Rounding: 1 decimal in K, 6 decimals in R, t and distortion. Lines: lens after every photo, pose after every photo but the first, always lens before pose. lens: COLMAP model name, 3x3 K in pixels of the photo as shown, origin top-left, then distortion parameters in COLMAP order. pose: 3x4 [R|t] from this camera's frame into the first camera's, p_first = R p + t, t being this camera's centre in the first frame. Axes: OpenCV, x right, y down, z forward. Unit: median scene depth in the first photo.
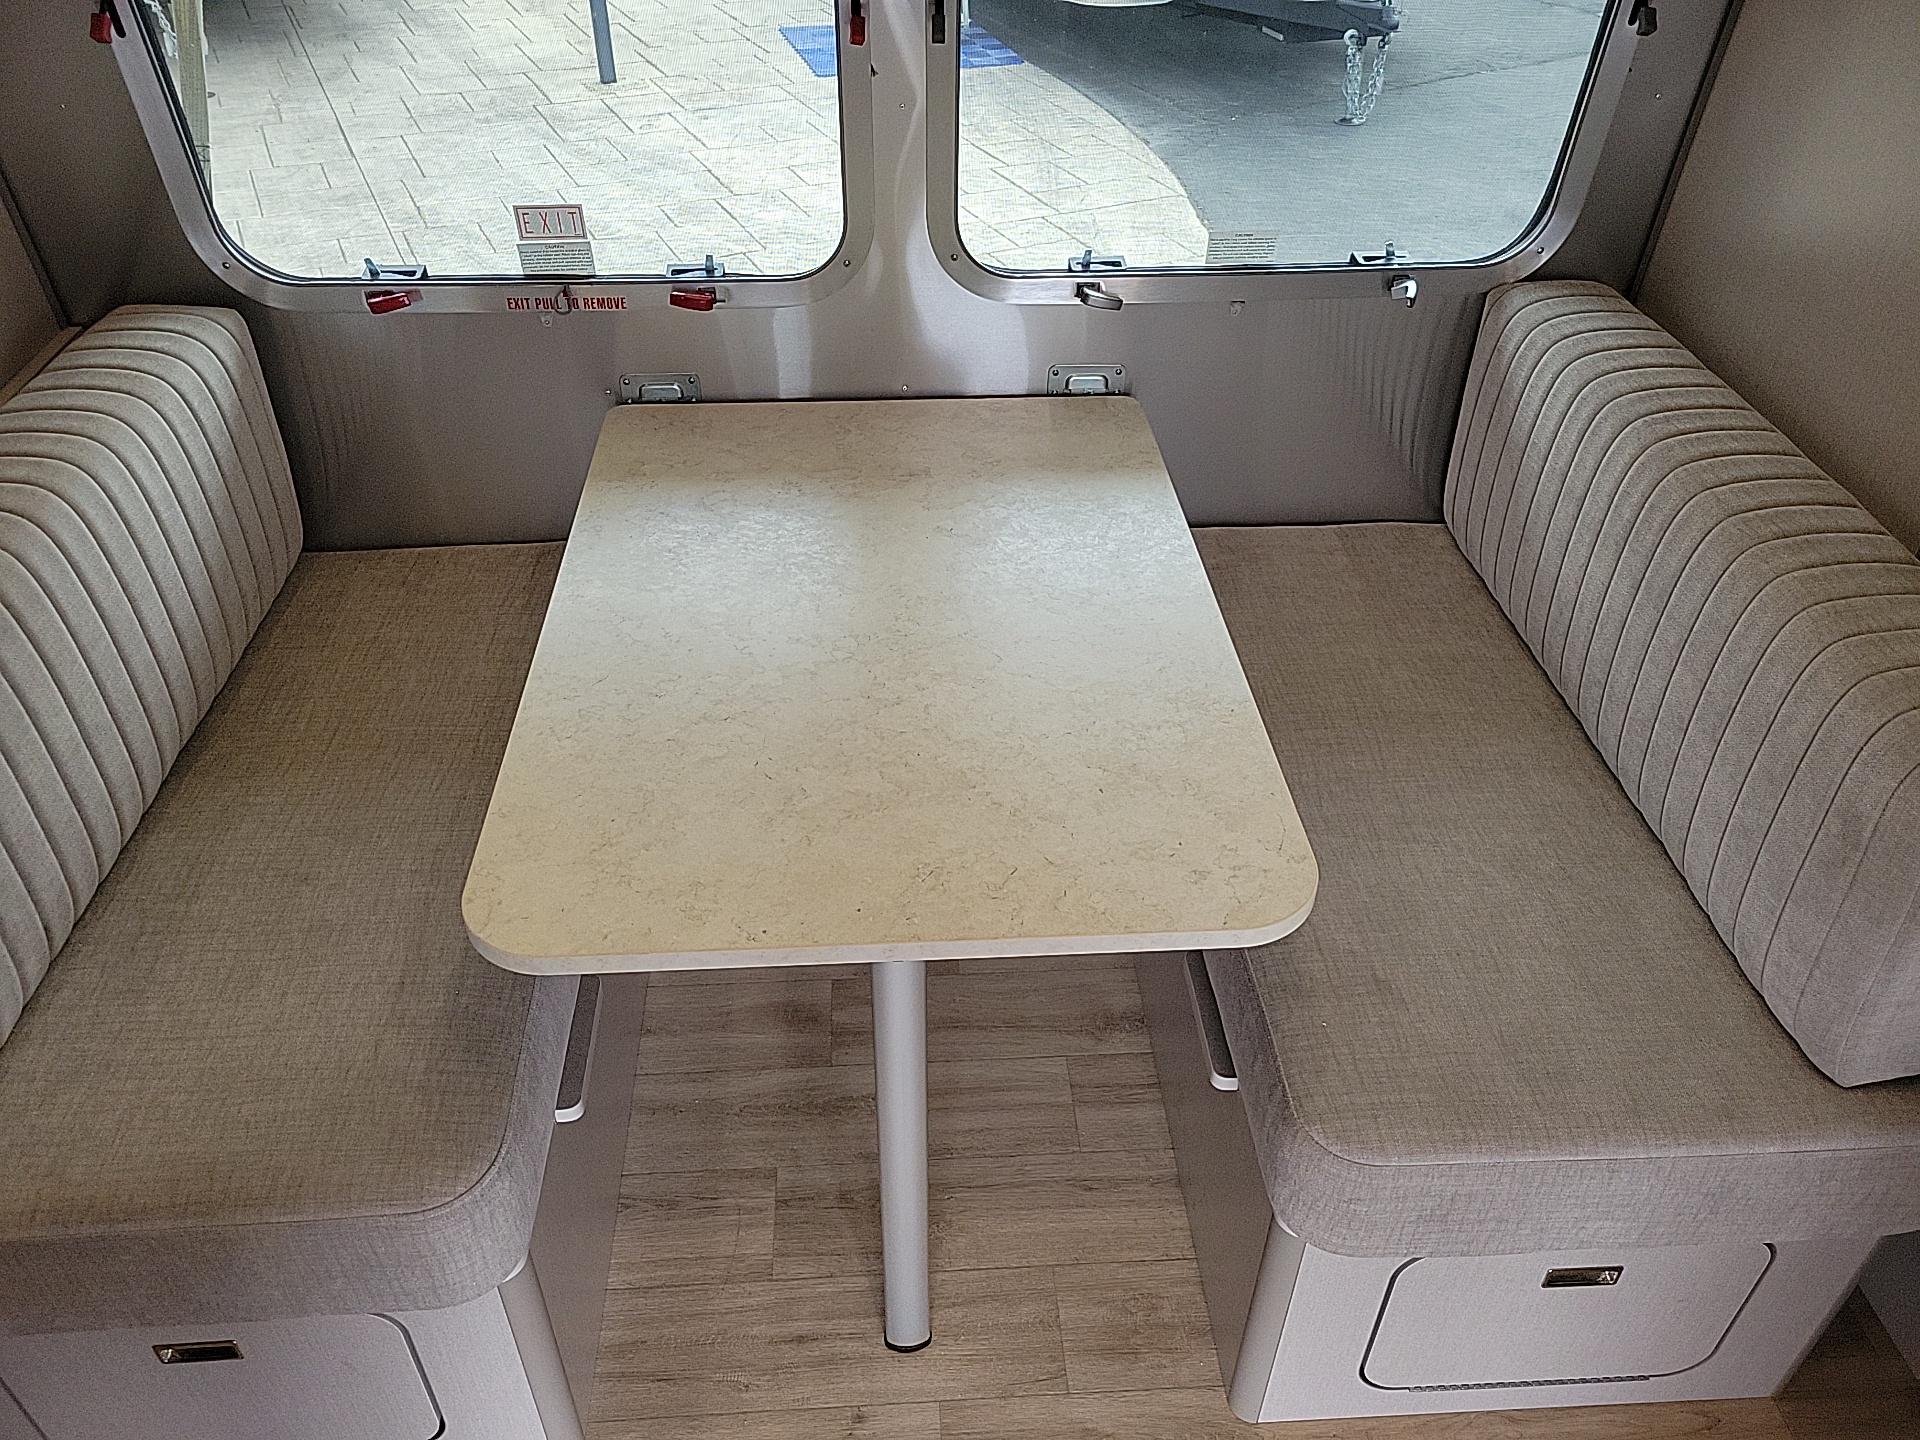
lens RADIAL K [[1455.9, 0, 960.0], [0, 1455.9, 720.0], [0, 0, 1]] dist [0.023321, 0.000707]
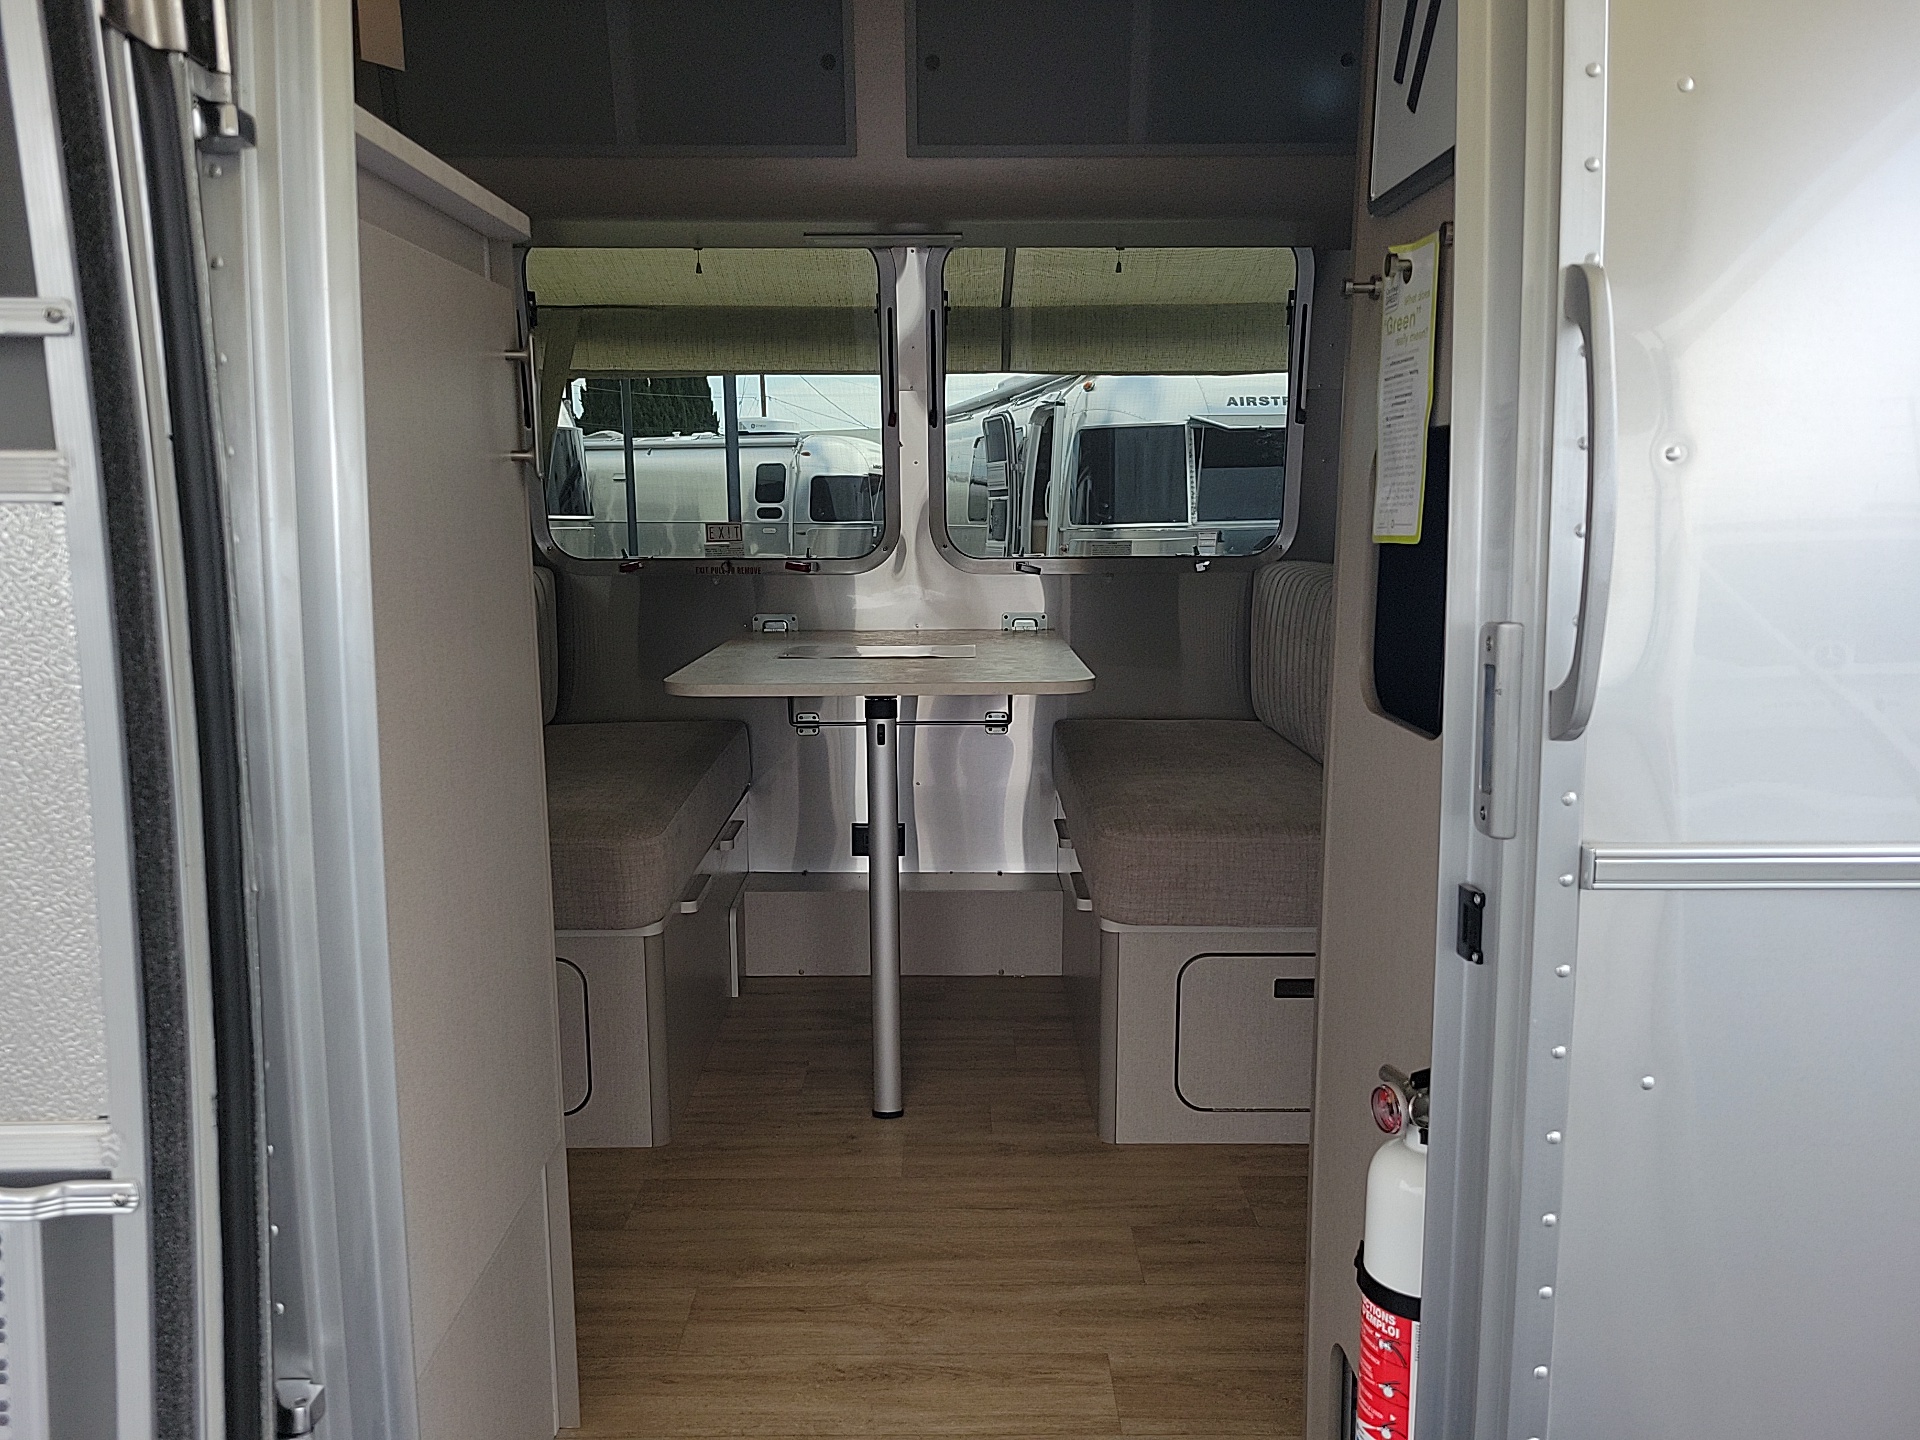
lens RADIAL K [[1455.9, 0, 960.0], [0, 1455.9, 720.0], [0, 0, 1]] dist [0.023321, 0.000707]
pose [[0.998106, -0.006065, -0.061211, 0.128853], [-0.023476, 0.882244, -0.470206, 0.751446], [0.056855, 0.470753, 0.880431, -0.491740]]
